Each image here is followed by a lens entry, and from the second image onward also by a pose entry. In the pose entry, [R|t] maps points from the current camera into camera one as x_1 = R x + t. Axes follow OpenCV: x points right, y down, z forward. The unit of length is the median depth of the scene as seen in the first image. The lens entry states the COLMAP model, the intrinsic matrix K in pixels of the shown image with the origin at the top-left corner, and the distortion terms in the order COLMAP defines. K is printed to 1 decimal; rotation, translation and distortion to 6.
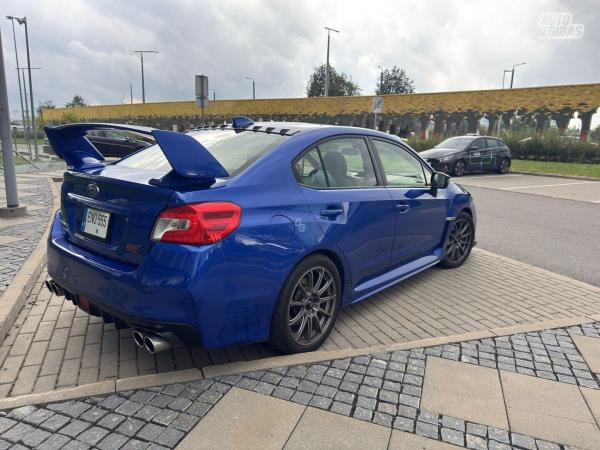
lens RADIAL K [[417.7, 0, 300.0], [0, 417.7, 225.0], [0, 0, 1]] dist [0.027404, -0.033465]
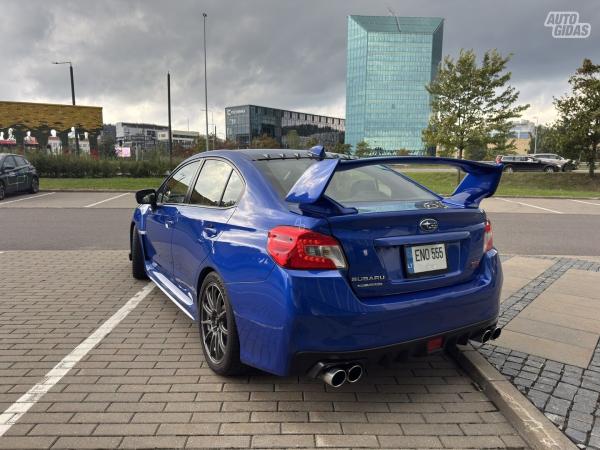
lens RADIAL K [[417.7, 0, 300.0], [0, 417.7, 225.0], [0, 0, 1]] dist [0.027404, -0.033465]
pose [[0.354663, -0.155168, 0.922029, -0.182715], [0.187647, 0.977882, 0.092388, -0.027968], [-0.915971, 0.140250, 0.375935, 0.111871]]
